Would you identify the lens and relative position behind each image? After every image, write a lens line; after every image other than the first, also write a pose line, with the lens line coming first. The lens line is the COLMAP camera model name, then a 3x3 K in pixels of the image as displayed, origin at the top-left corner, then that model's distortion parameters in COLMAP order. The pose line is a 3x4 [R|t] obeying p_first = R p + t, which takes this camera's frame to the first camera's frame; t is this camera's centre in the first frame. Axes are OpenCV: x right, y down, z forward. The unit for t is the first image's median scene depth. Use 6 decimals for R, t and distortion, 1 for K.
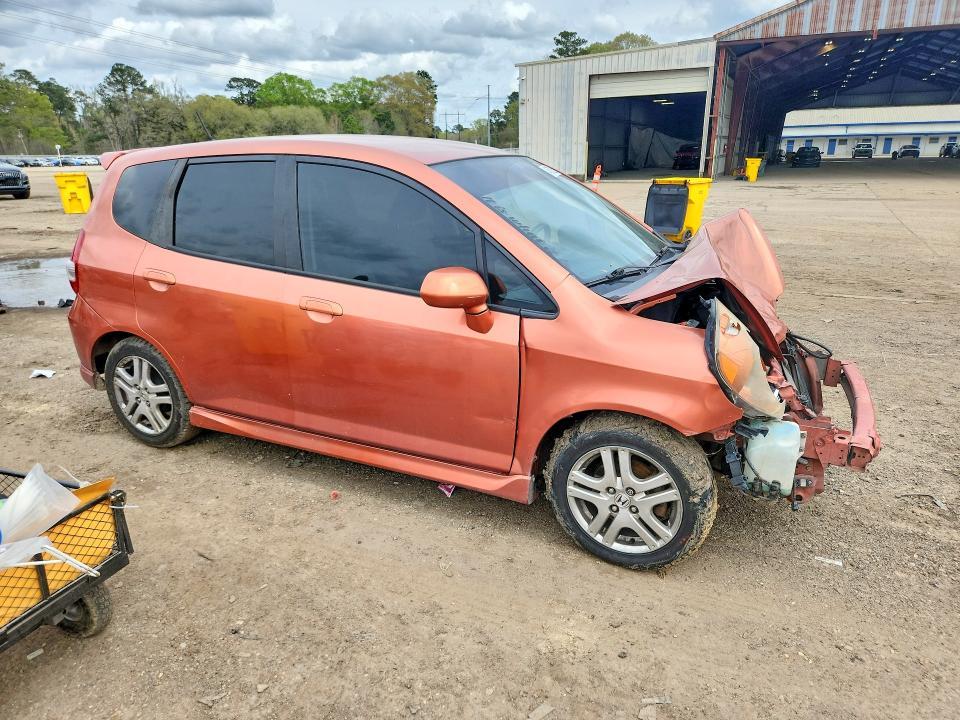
lens RADIAL K [[725.3, 0, 480.0], [0, 725.3, 360.0], [0, 0, 1]] dist [0.013643, 0.001009]
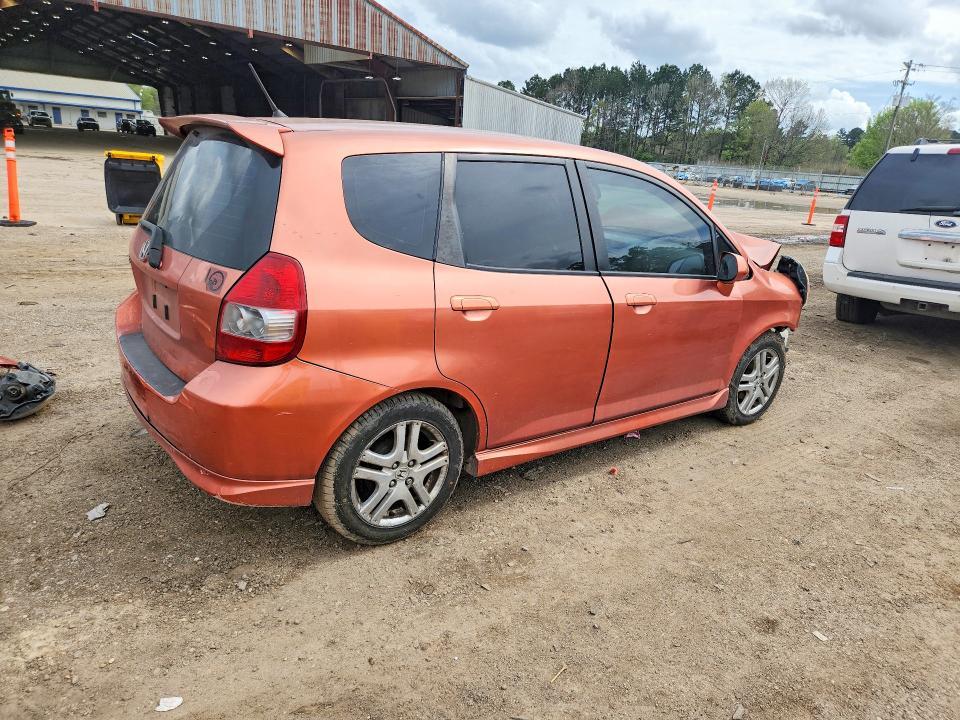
lens RADIAL K [[727.7, 0, 483.9], [0, 727.7, 384.6], [0, 0, 1]] dist [0.079679, -0.097150]
pose [[0.342561, -0.238276, 0.908777, -0.992113], [0.171794, 0.966881, 0.188753, -0.147872], [-0.923655, 0.091463, 0.372151, 0.597292]]
